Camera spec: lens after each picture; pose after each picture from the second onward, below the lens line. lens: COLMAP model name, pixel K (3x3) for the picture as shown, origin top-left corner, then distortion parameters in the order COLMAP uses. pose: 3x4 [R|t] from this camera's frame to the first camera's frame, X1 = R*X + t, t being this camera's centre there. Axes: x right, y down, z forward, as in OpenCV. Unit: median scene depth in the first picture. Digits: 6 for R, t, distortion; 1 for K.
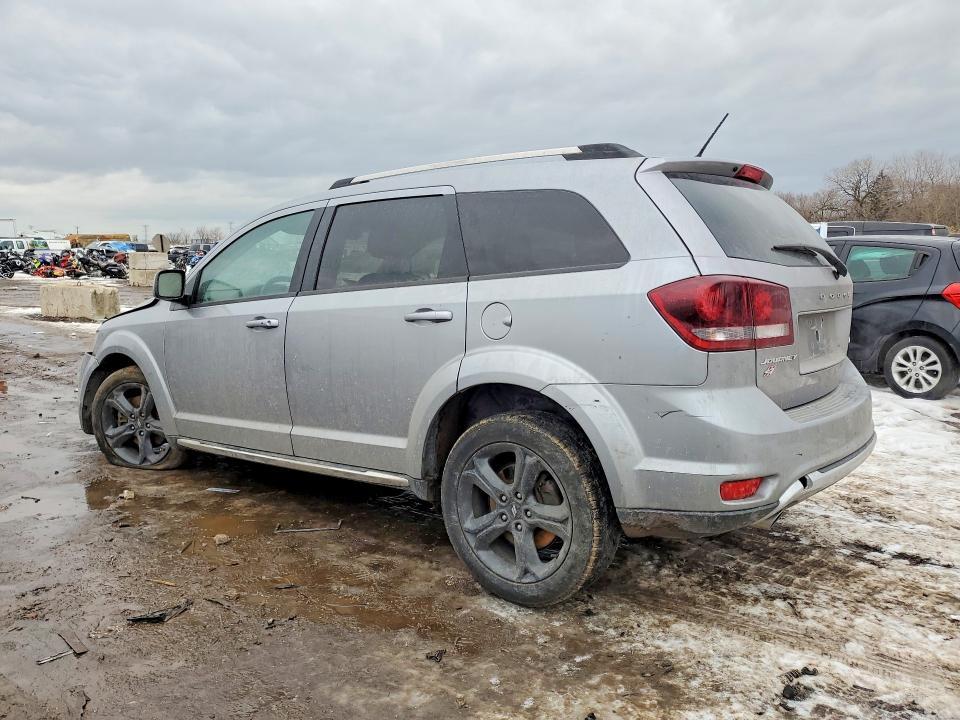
lens RADIAL K [[838.8, 0, 480.0], [0, 838.8, 360.0], [0, 0, 1]] dist [-0.009702, 0.073282]
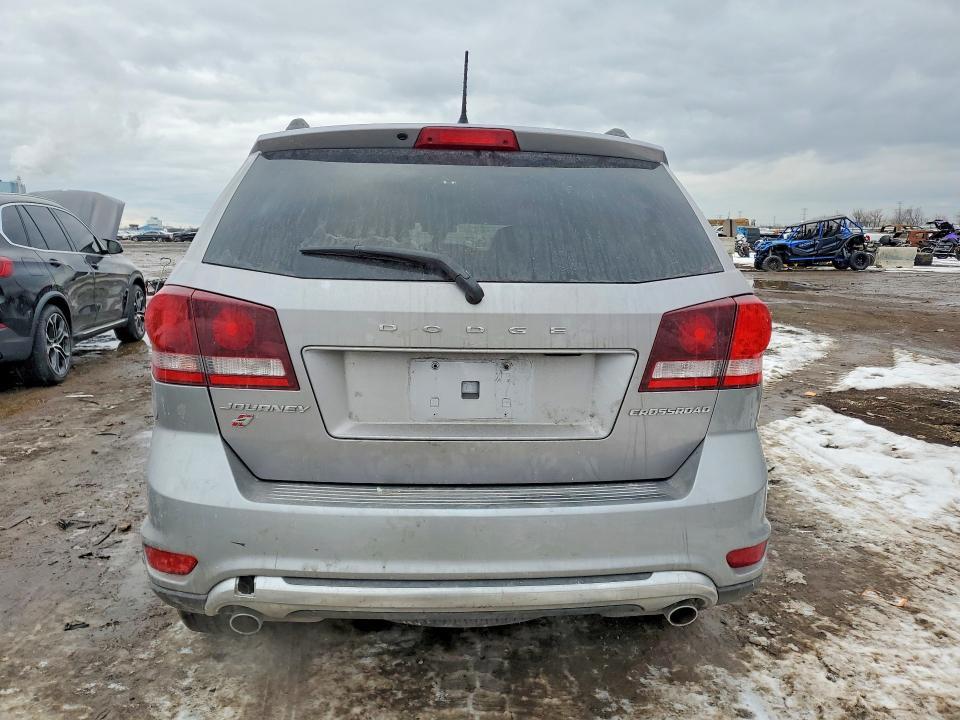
lens RADIAL K [[838.8, 0, 480.0], [0, 838.8, 360.0], [0, 0, 1]] dist [-0.009702, 0.073282]
pose [[0.601582, 0.119556, -0.789813, 0.166270], [-0.101832, 0.992147, 0.072621, -0.018050], [0.792294, 0.036741, 0.609033, 0.114342]]
